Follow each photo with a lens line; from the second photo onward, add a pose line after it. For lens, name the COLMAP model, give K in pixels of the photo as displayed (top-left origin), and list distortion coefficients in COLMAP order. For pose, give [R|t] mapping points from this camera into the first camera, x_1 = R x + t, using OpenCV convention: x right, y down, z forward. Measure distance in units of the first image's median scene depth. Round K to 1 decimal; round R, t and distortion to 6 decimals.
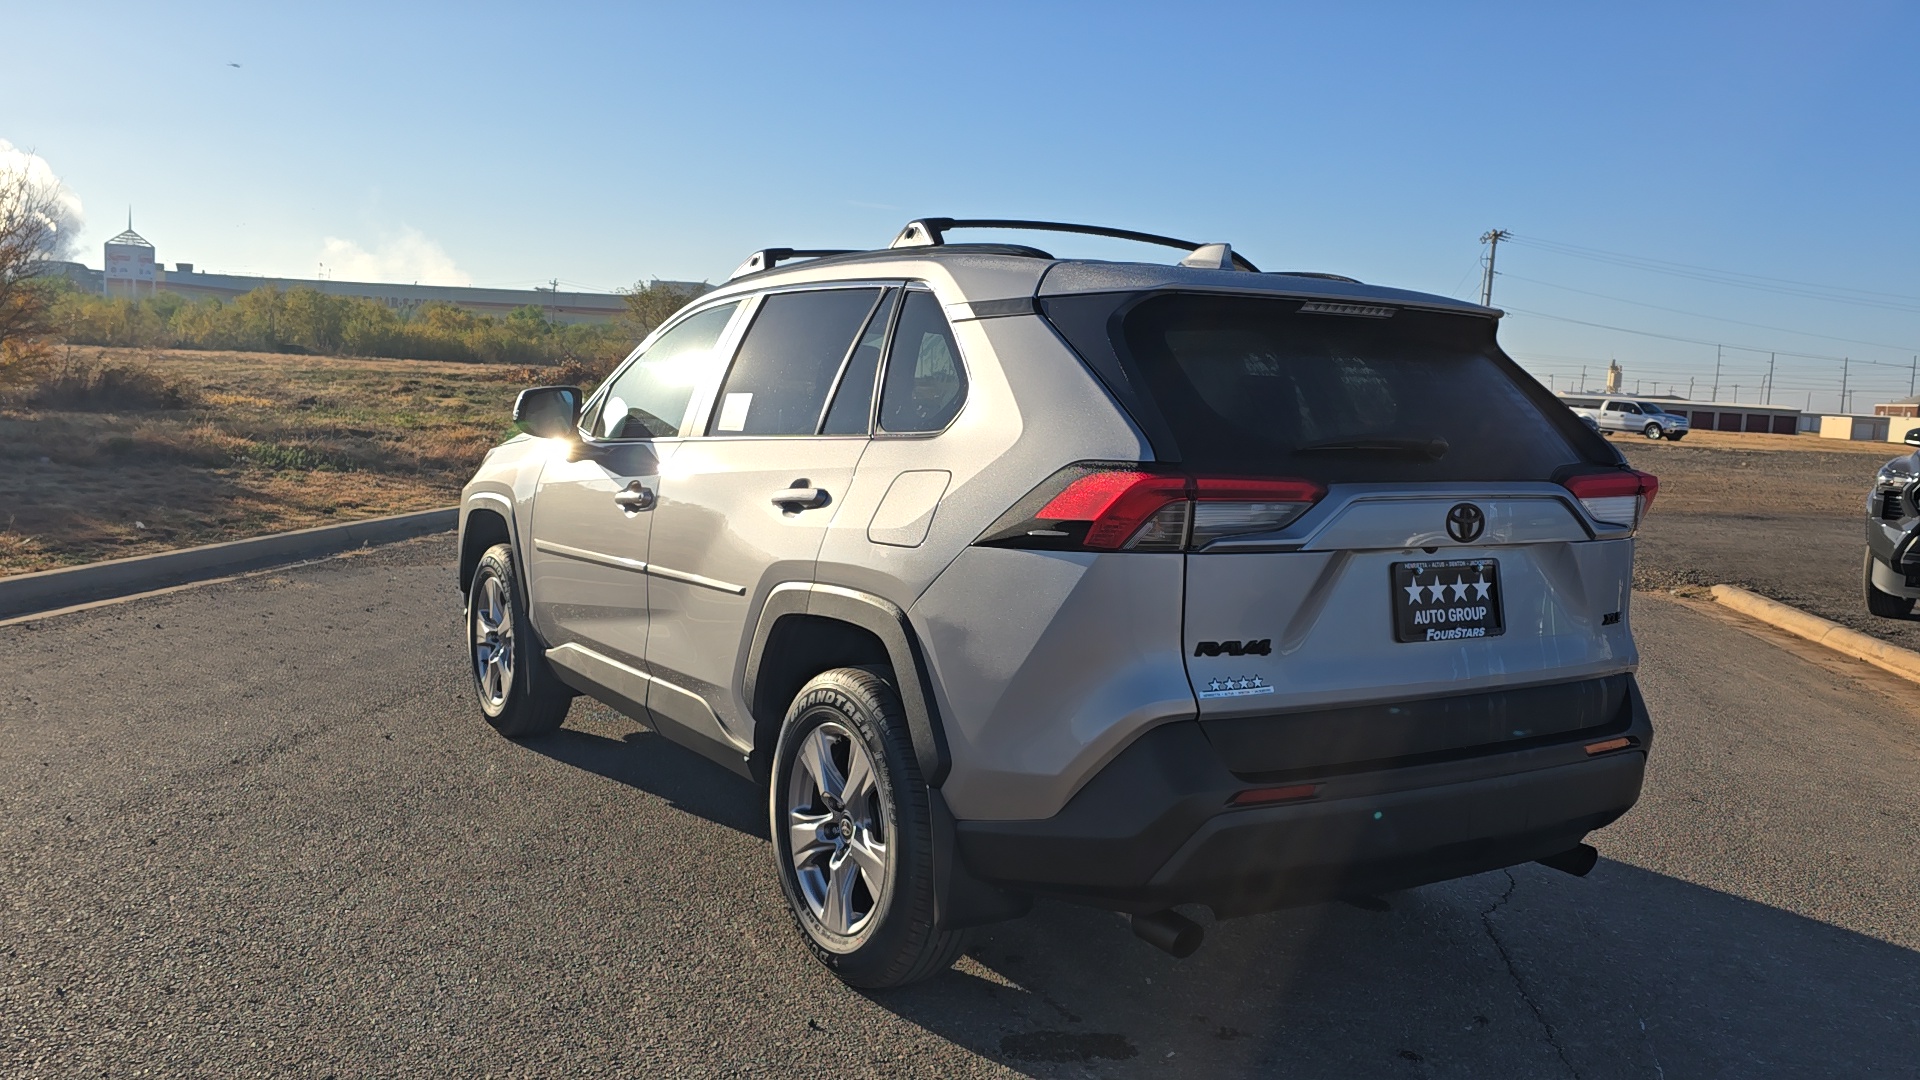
lens RADIAL K [[1618.6, 0, 960.0], [0, 1618.6, 540.0], [0, 0, 1]] dist [0.002871, 0.003441]
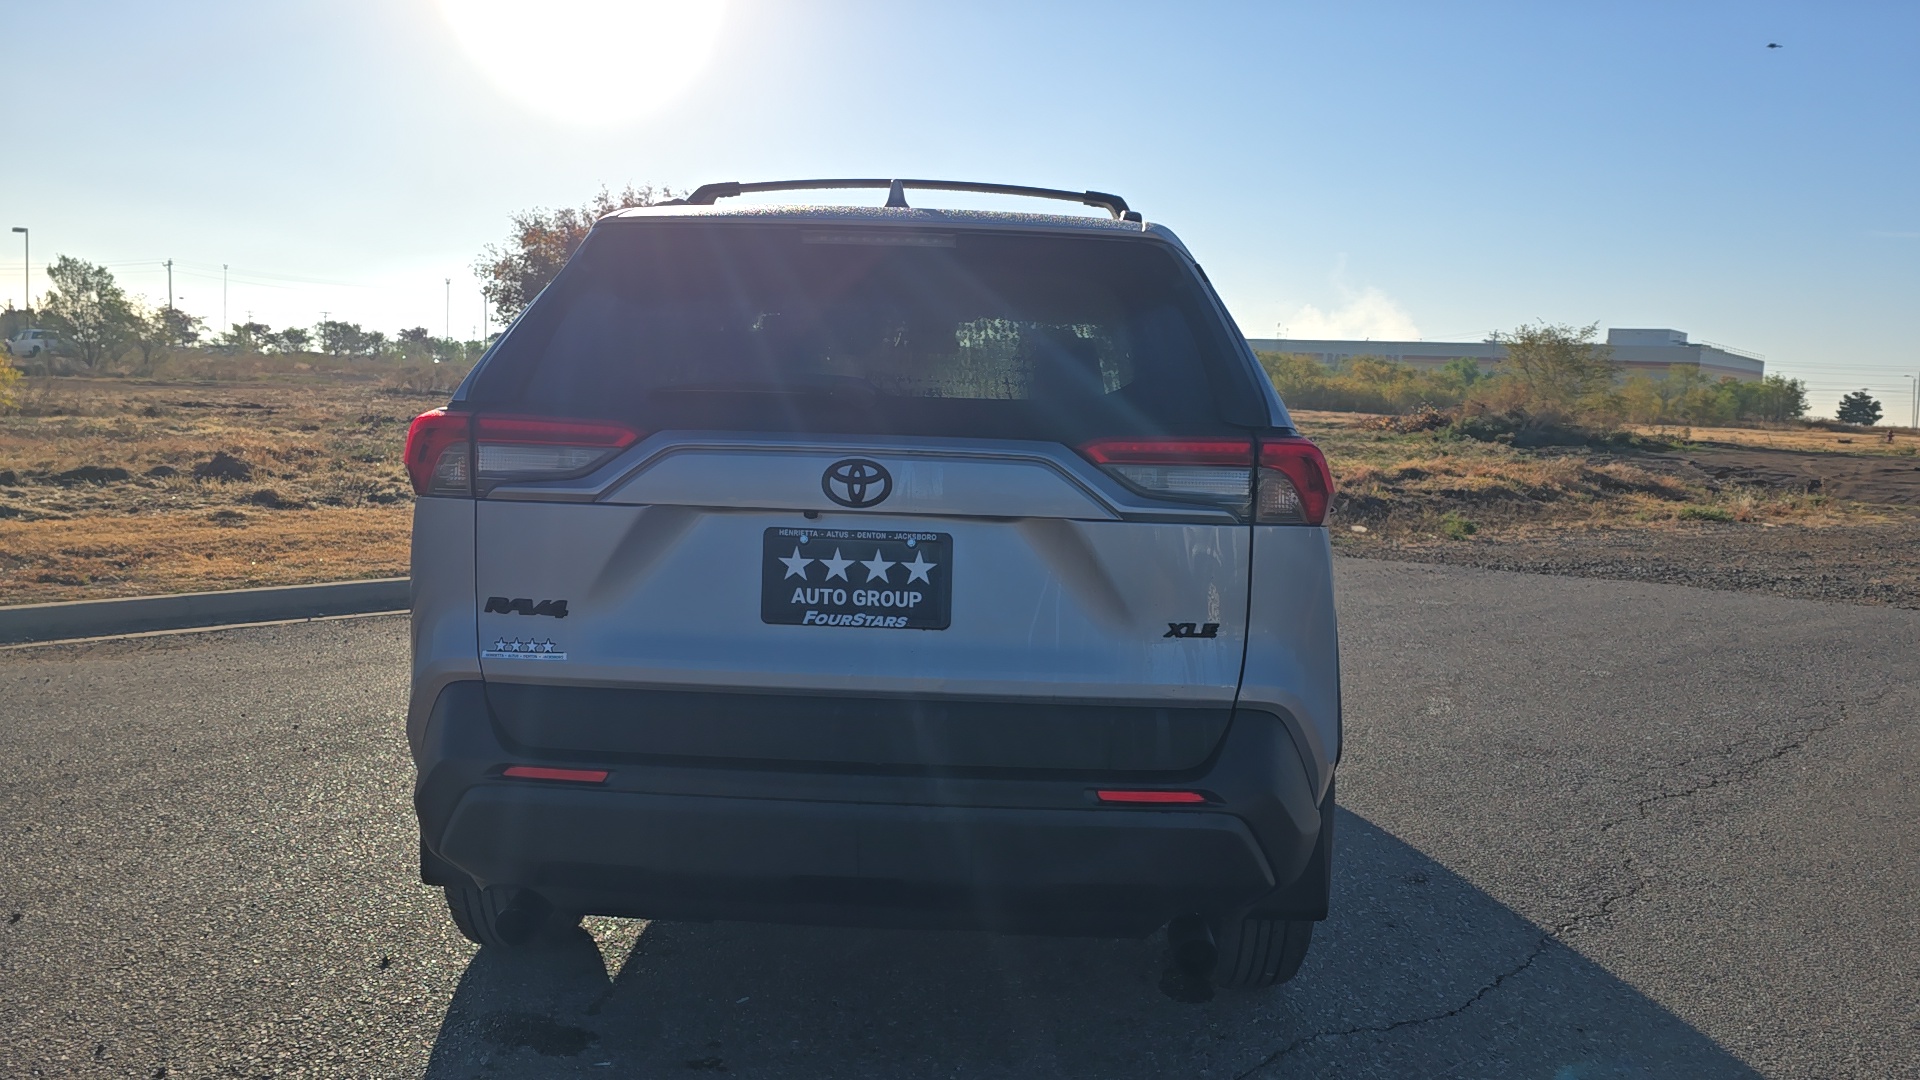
lens RADIAL K [[1618.6, 0, 960.0], [0, 1618.6, 540.0], [0, 0, 1]] dist [0.002871, 0.003441]
pose [[0.819252, 0.036170, -0.572292, 0.815112], [-0.056901, 0.998211, -0.018367, 0.029529], [0.570604, 0.047612, 0.819844, 0.359530]]
